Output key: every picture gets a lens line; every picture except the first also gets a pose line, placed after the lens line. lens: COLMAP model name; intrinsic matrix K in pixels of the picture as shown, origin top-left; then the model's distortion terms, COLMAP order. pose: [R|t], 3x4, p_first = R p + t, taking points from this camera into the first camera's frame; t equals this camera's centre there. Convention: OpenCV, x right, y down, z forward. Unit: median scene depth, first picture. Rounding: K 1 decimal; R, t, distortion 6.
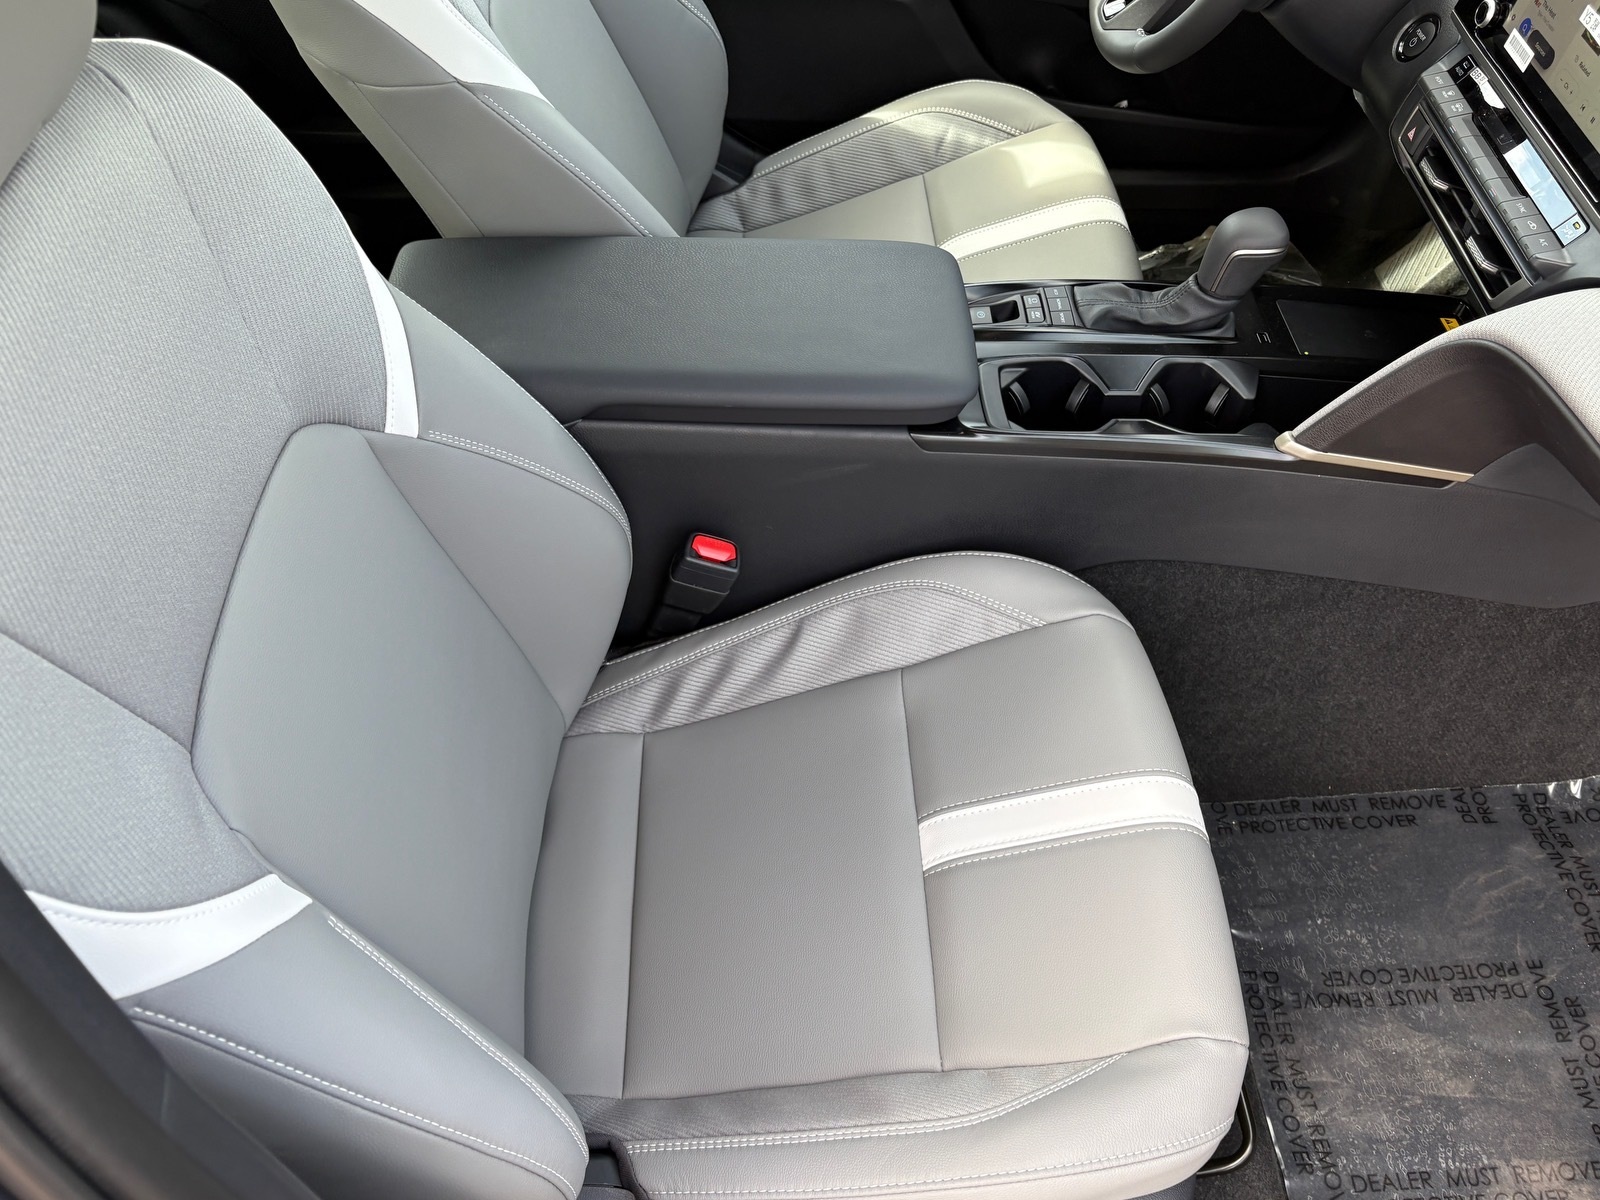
lens RADIAL K [[1297.8, 0, 806.2], [0, 1297.8, 583.3], [0, 0, 1]] dist [0.012230, -0.025499]
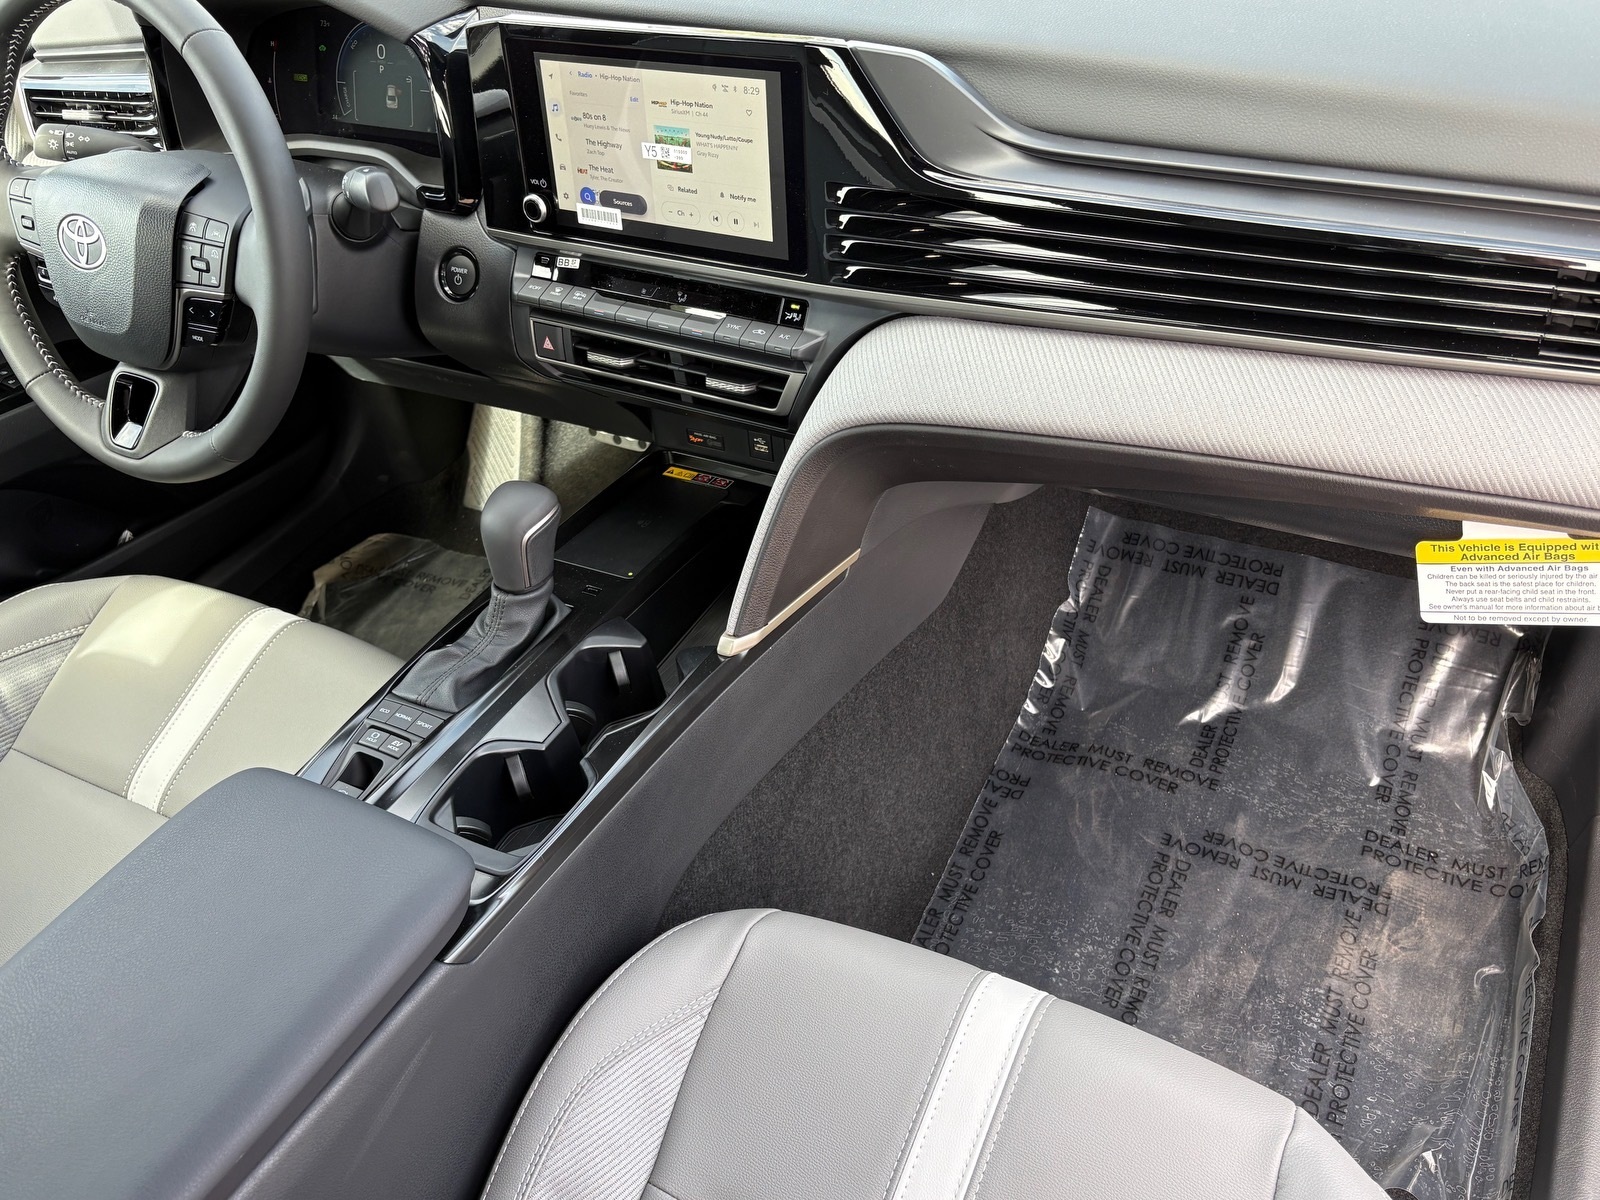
lens RADIAL K [[1297.8, 0, 813.9], [0, 1297.8, 602.2], [0, 0, 1]] dist [0.012230, -0.025499]
pose [[0.503469, -0.613779, 0.608107, -0.121186], [0.722616, 0.684956, 0.093069, -0.154164], [-0.473651, 0.392570, 0.788380, 0.219207]]
